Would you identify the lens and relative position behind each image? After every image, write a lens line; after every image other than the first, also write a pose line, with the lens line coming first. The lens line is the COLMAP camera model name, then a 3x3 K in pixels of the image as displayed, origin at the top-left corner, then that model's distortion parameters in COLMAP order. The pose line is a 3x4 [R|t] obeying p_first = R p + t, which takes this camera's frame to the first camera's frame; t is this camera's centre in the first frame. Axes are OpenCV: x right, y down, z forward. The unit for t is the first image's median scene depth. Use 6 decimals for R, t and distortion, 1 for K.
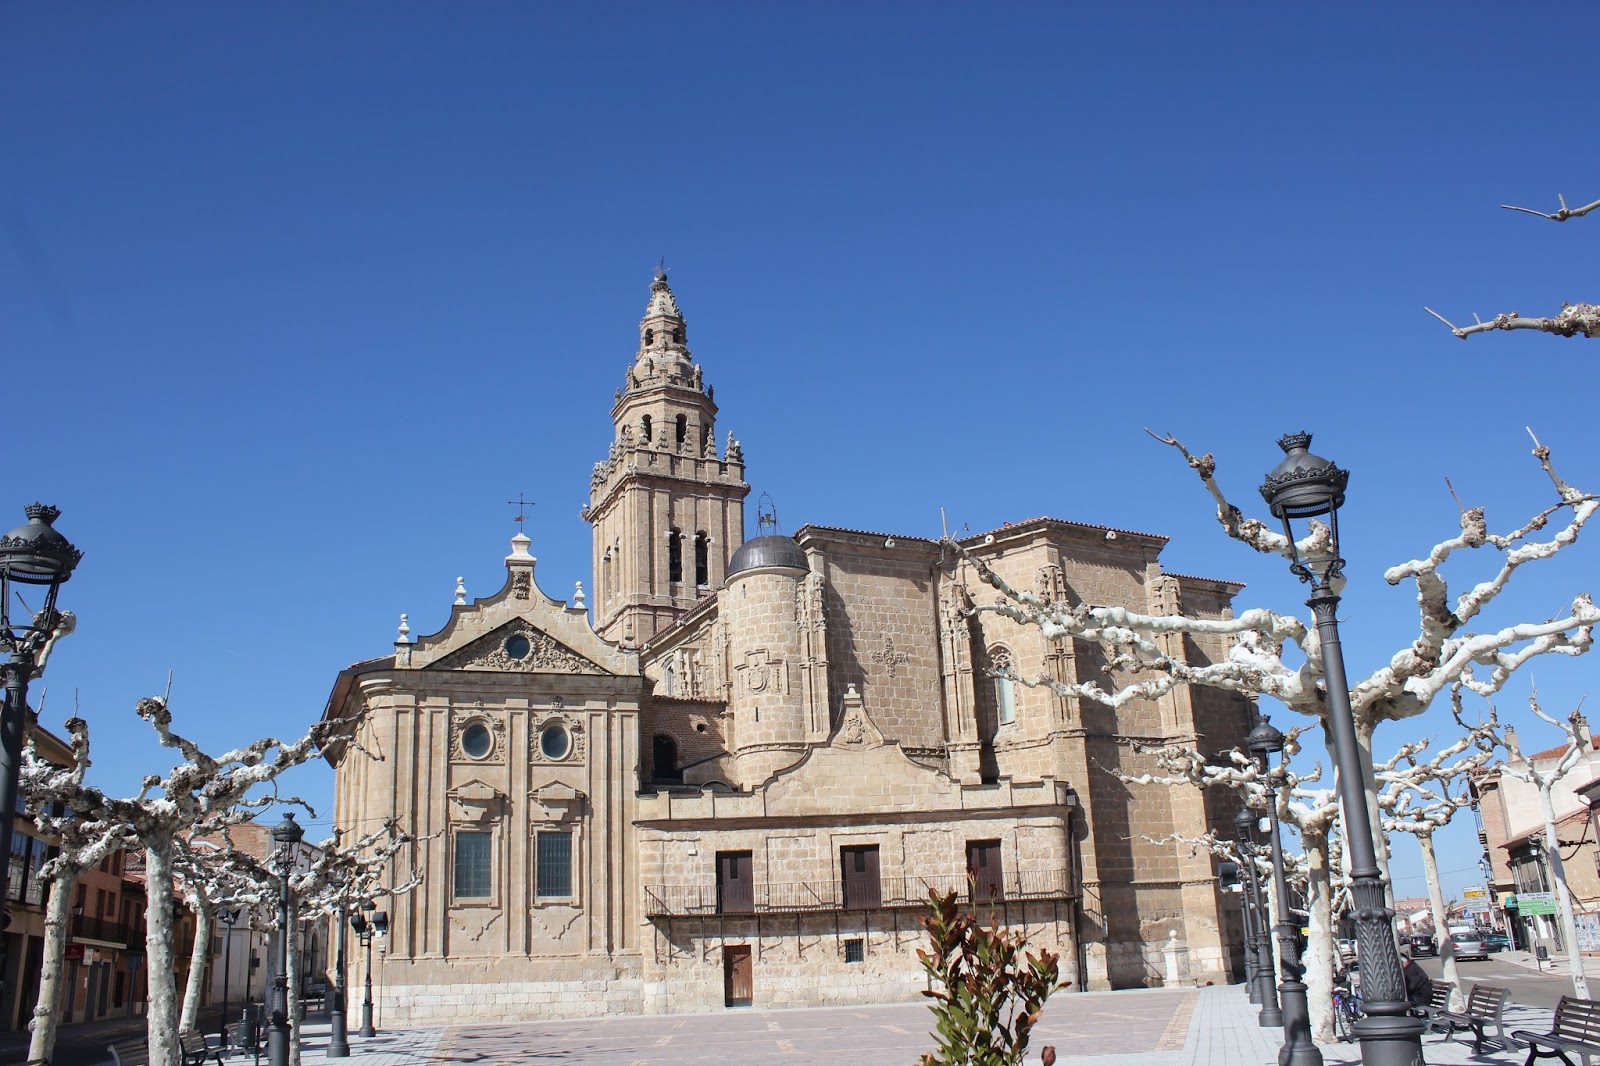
lens RADIAL K [[1297.7, 0, 795.4], [0, 1297.7, 570.4], [0, 0, 1]] dist [-0.128027, 0.031535]
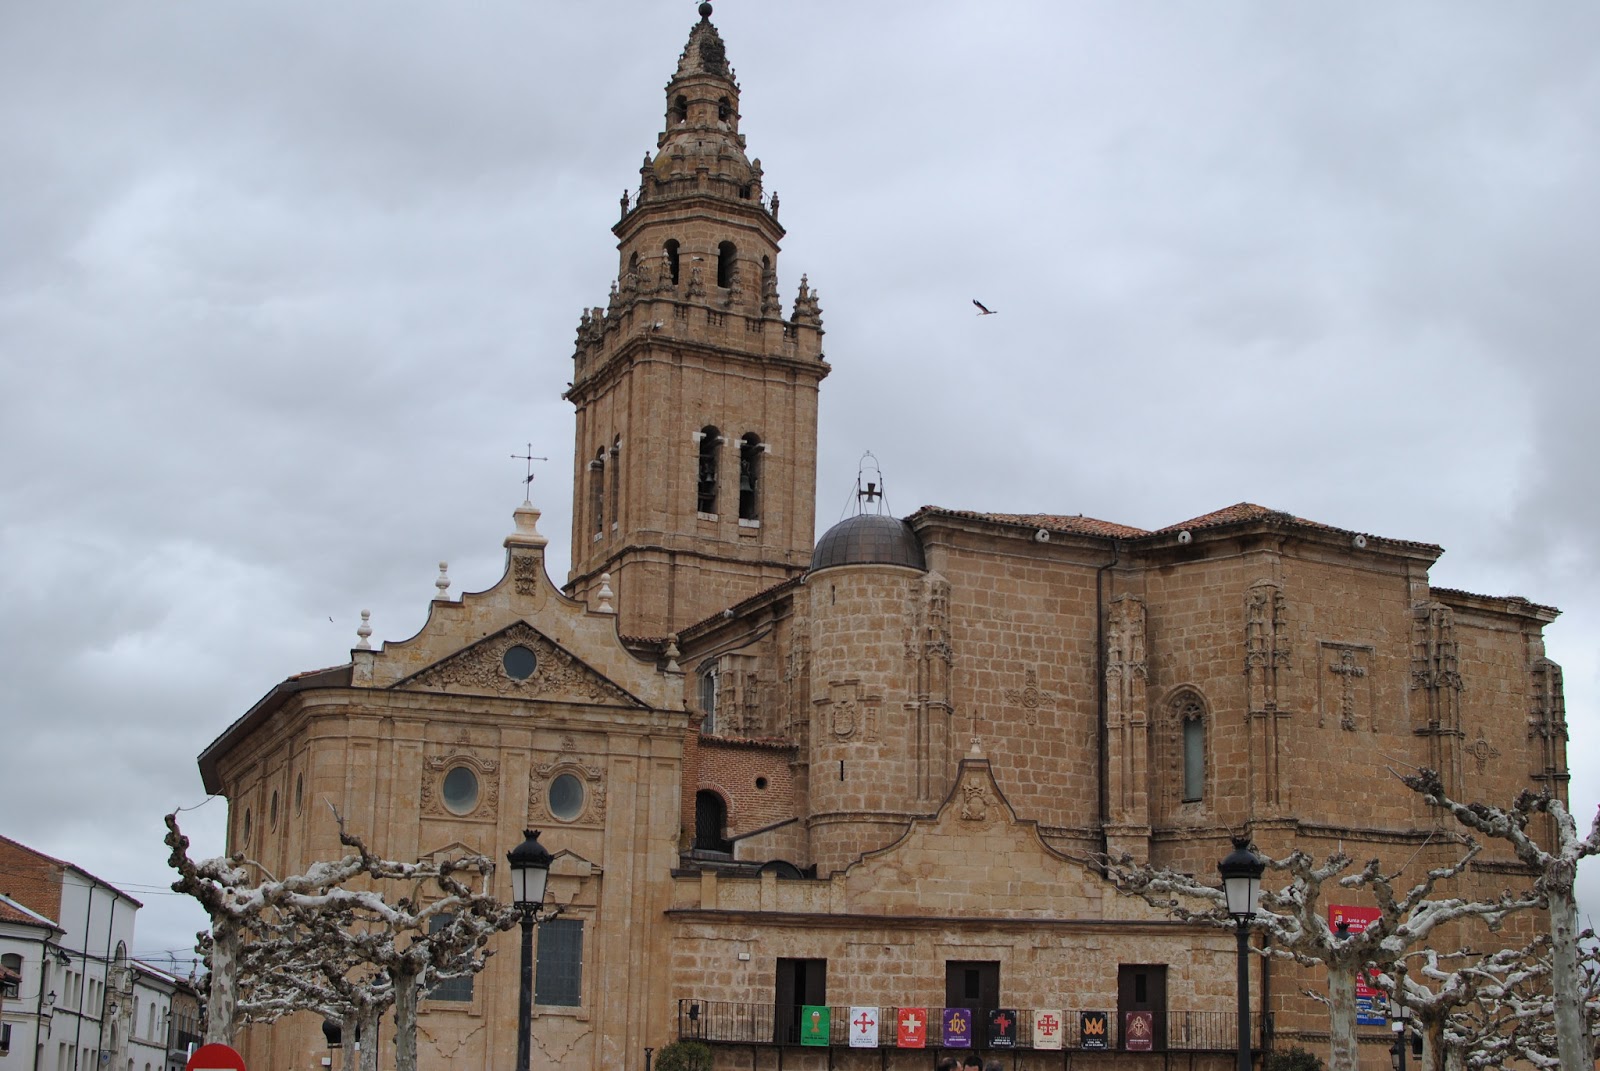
lens RADIAL K [[2371.9, 0, 793.5], [0, 2371.9, 544.3], [0, 0, 1]] dist [-0.146340, 0.000000]
pose [[0.997718, 0.059013, -0.032804, -0.020938], [-0.057001, 0.996615, 0.059232, -0.091905], [0.036189, -0.057227, 0.997705, -0.310608]]
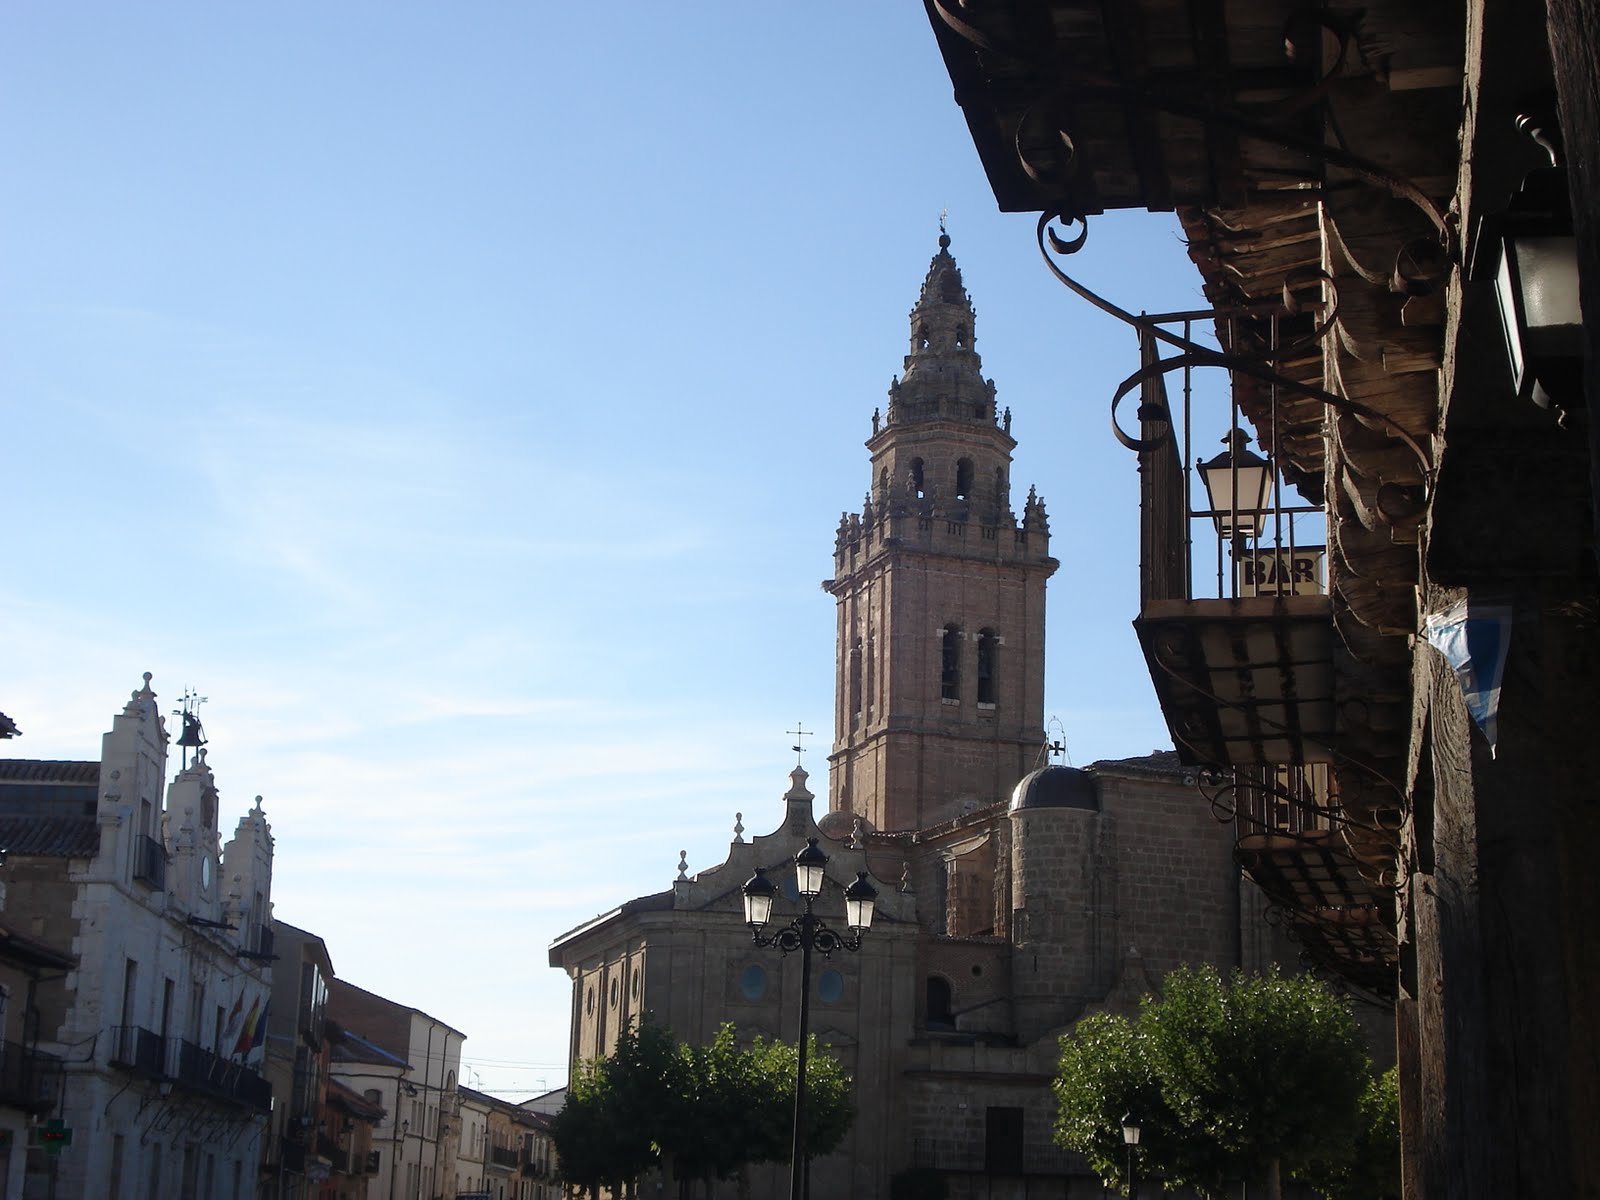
lens RADIAL K [[2613.3, 0, 810.4], [0, 2613.3, 595.3], [0, 0, 1]] dist [0.155867, 0.000000]
pose [[0.989596, 0.043224, -0.137231, 0.062231], [-0.033652, 0.996886, 0.071322, -0.301043], [0.139886, -0.065961, 0.987968, -0.953166]]
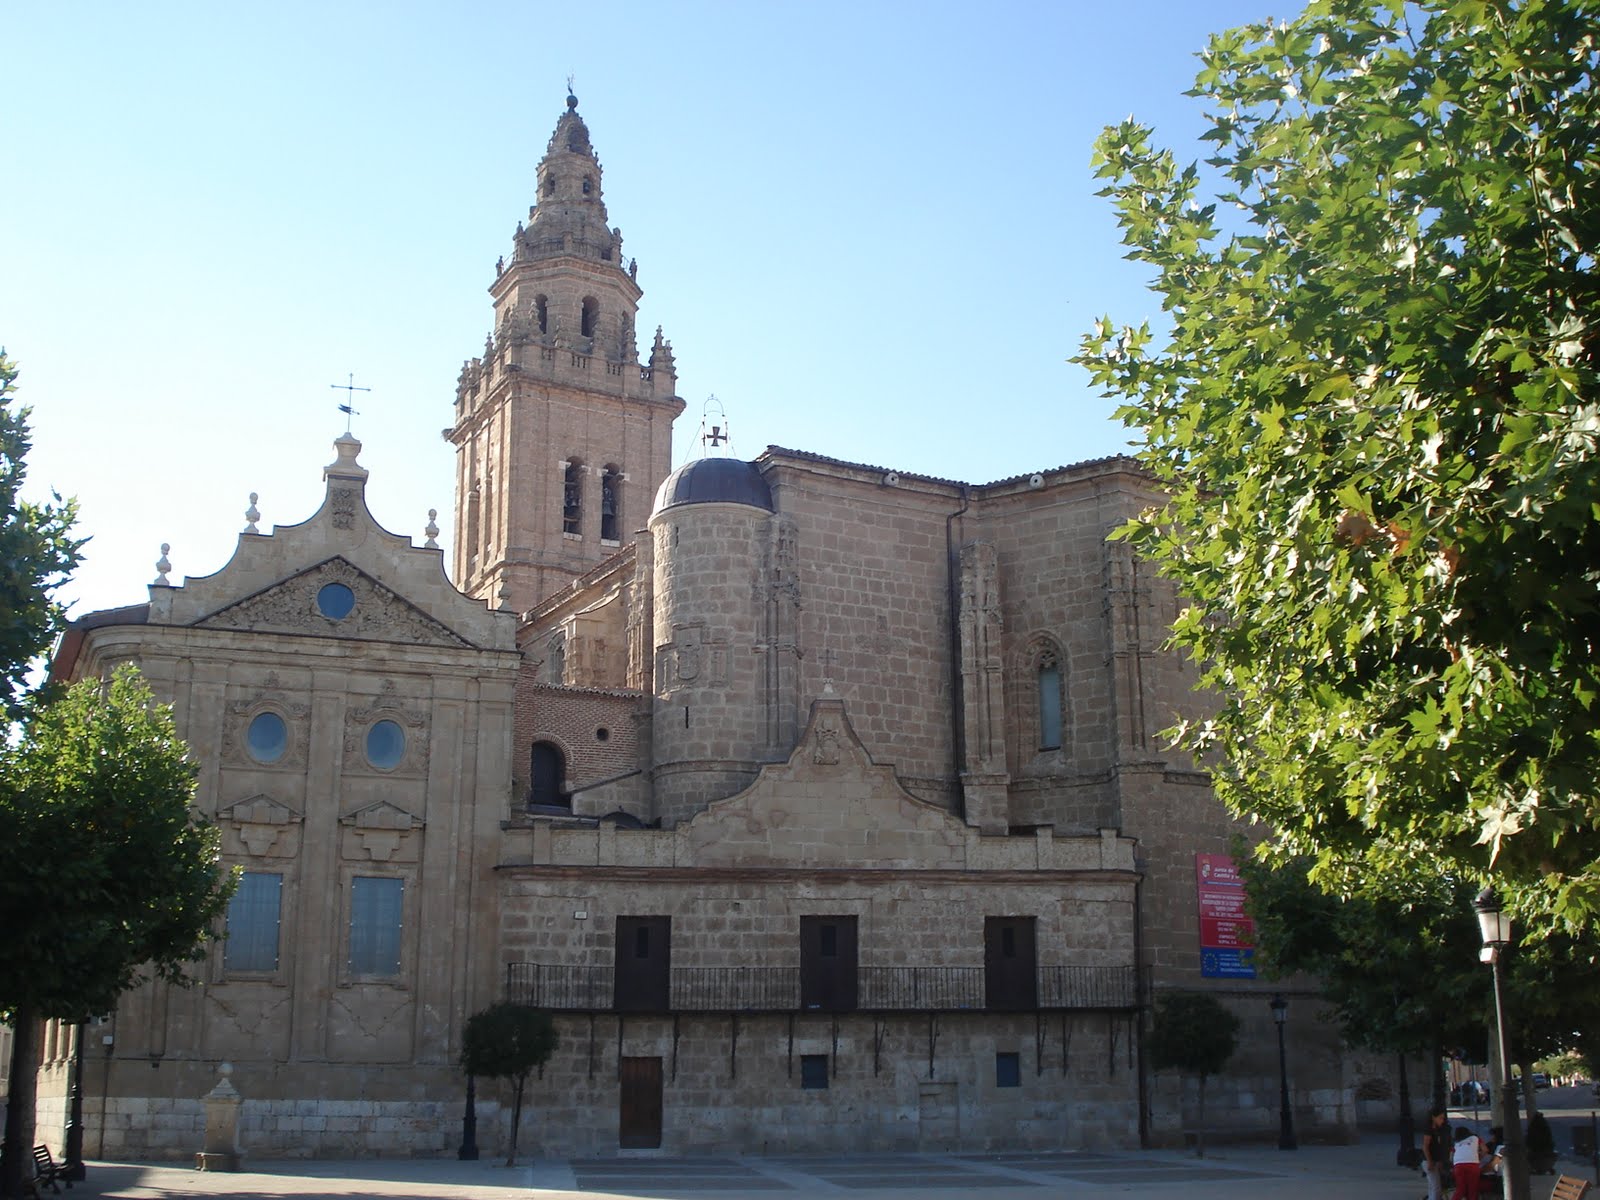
lens RADIAL K [[1759.6, 0, 793.3], [0, 1759.6, 592.6], [0, 0, 1]] dist [-0.063878, 0.000000]
pose [[0.998049, 0.050248, 0.037063, -0.011335], [-0.051237, 0.998342, 0.026222, 0.019125], [-0.035683, -0.028070, 0.998969, 0.079106]]
